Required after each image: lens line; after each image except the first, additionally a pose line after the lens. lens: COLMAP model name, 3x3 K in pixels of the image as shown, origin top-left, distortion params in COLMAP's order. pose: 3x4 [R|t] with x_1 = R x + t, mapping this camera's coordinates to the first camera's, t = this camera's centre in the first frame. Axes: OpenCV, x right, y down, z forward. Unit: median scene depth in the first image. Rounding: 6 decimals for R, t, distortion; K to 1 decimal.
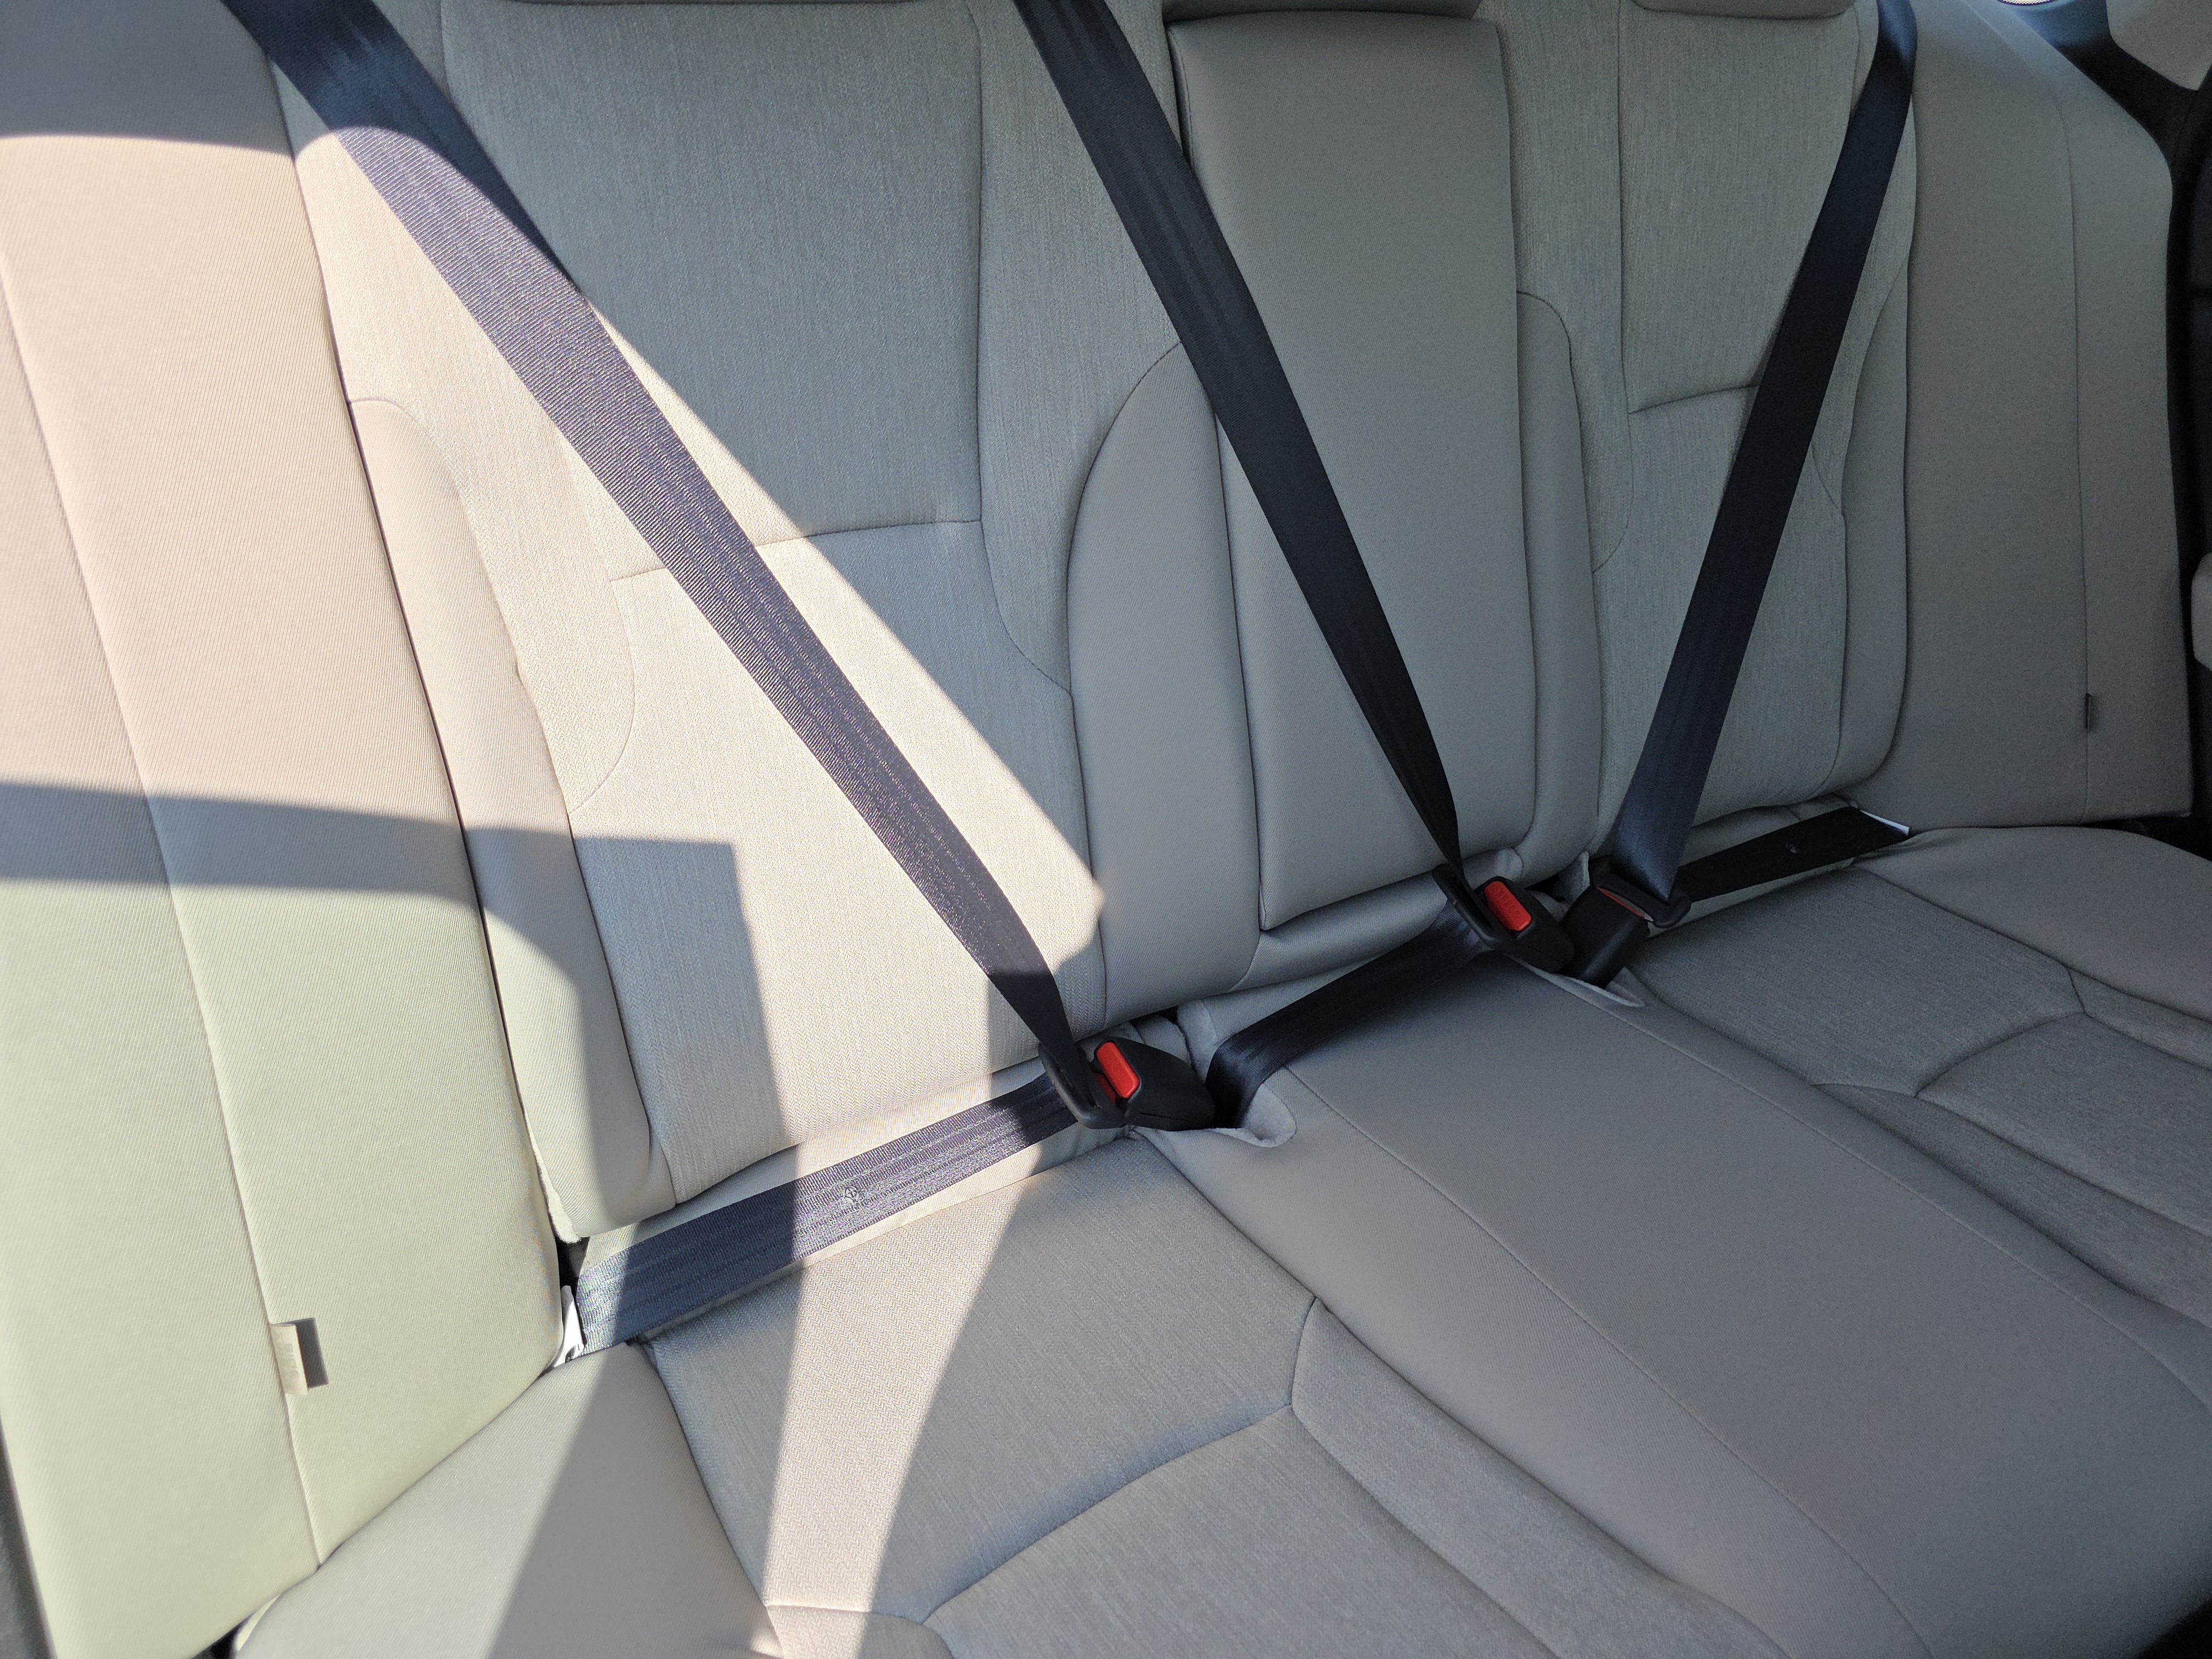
lens RADIAL K [[1410.3, 0, 1139.2], [0, 1410.3, 843.9], [0, 0, 1]] dist [0.000494, -0.001721]
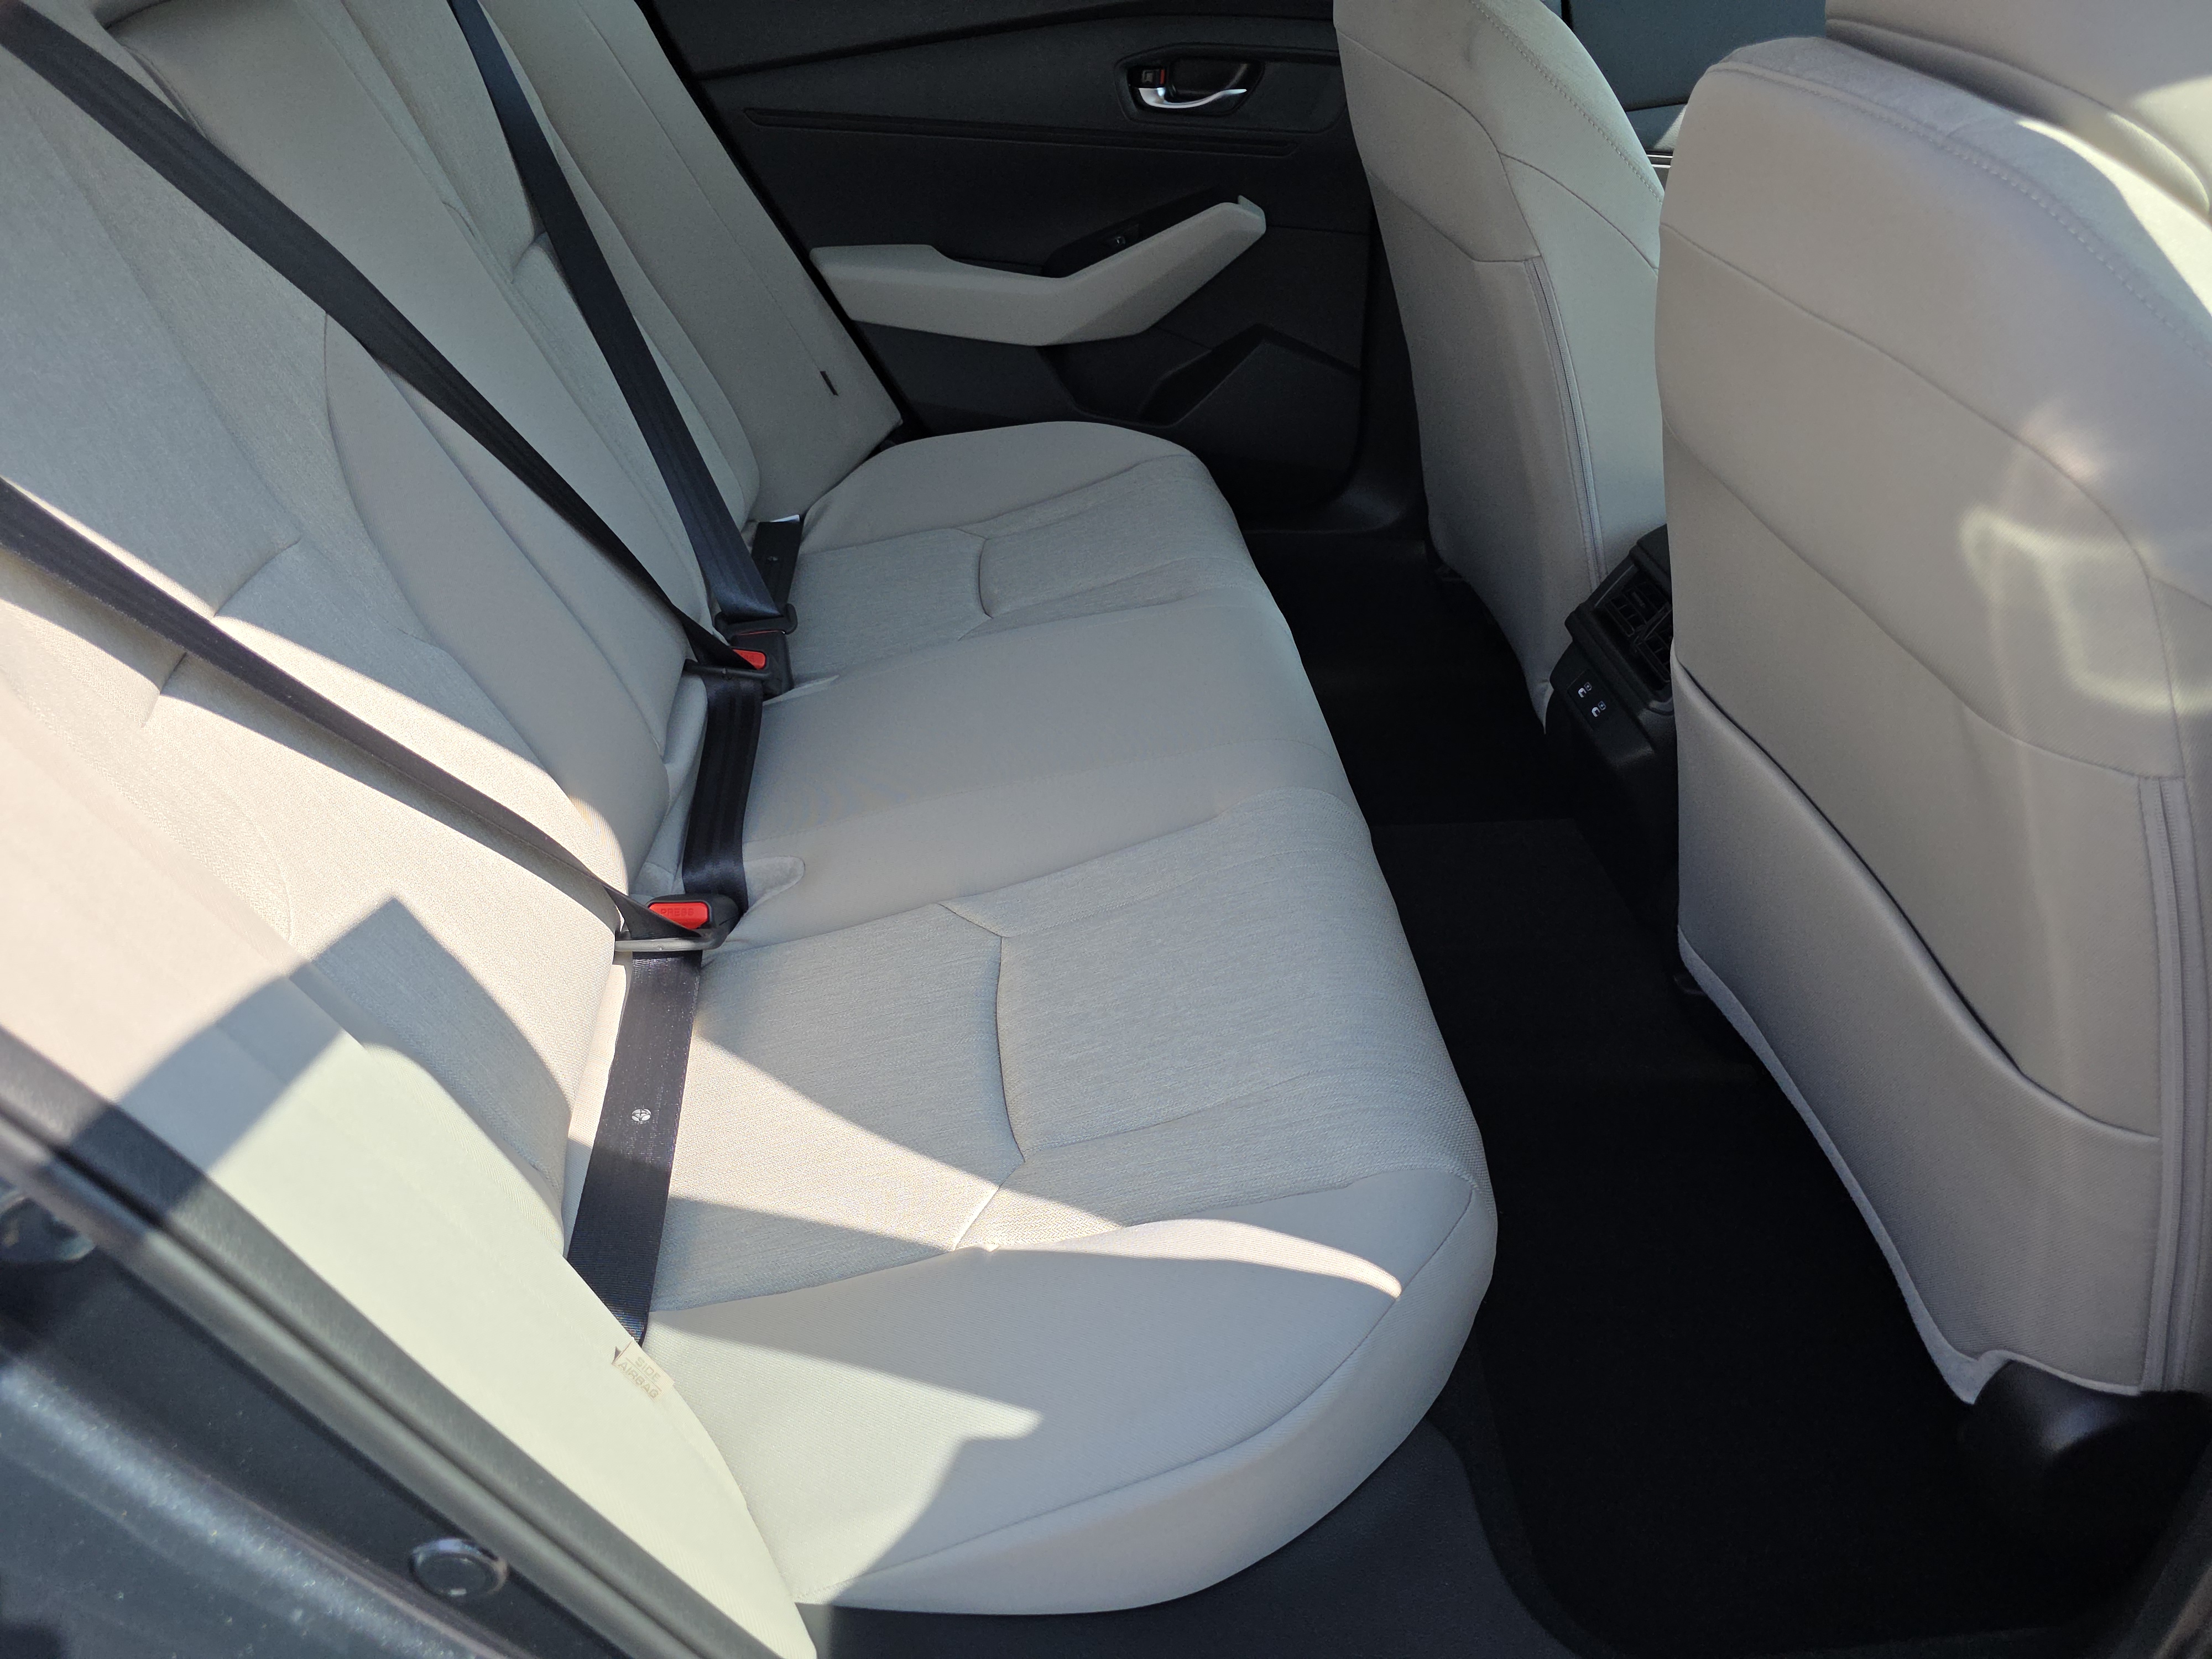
lens RADIAL K [[1410.3, 0, 1139.2], [0, 1410.3, 843.9], [0, 0, 1]] dist [0.000494, -0.001721]
pose [[0.420342, -0.608186, 0.673366, -0.573004], [0.565980, 0.755787, 0.329321, -0.046824], [-0.709210, 0.242685, 0.661910, -0.040199]]
